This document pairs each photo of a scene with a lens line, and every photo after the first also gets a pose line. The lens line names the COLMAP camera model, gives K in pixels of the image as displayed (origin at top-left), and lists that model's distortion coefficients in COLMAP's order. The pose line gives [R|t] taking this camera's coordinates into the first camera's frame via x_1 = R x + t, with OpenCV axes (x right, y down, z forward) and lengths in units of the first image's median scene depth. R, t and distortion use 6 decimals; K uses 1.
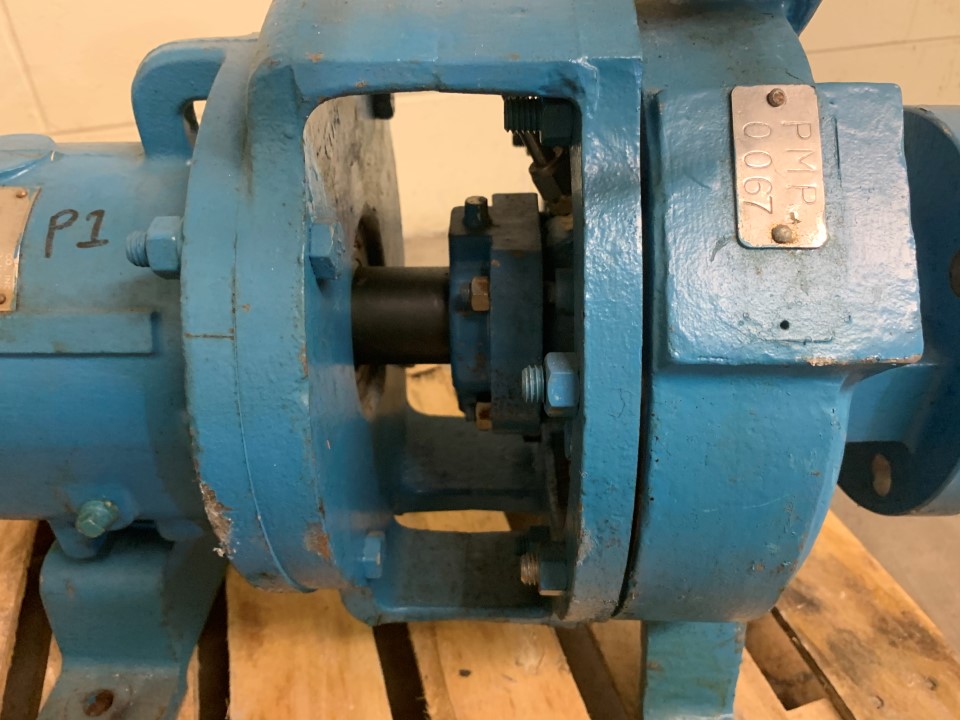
lens RADIAL K [[712.4, 0, 480.0], [0, 712.4, 360.0], [0, 0, 1]] dist [0.000746, -0.031957]
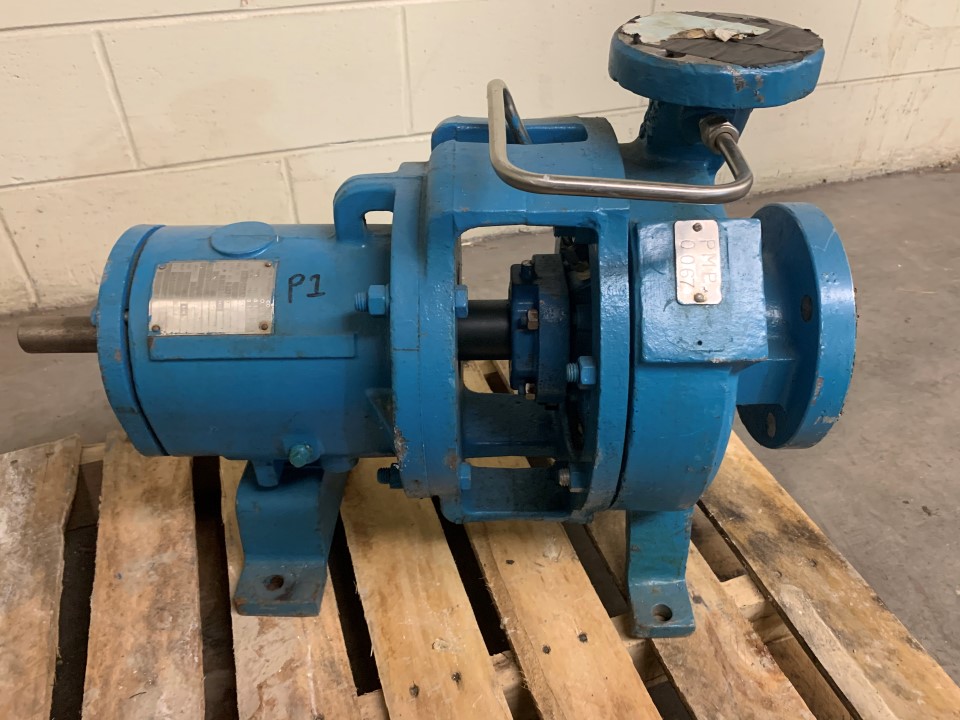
lens RADIAL K [[691.4, 0, 480.0], [0, 691.4, 360.0], [0, 0, 1]] dist [0.084872, -0.221432]
pose [[0.999528, -0.008691, 0.029455, -0.165811], [0.008053, 0.999732, 0.021689, -0.031352], [-0.029636, -0.021442, 0.999331, -0.622773]]
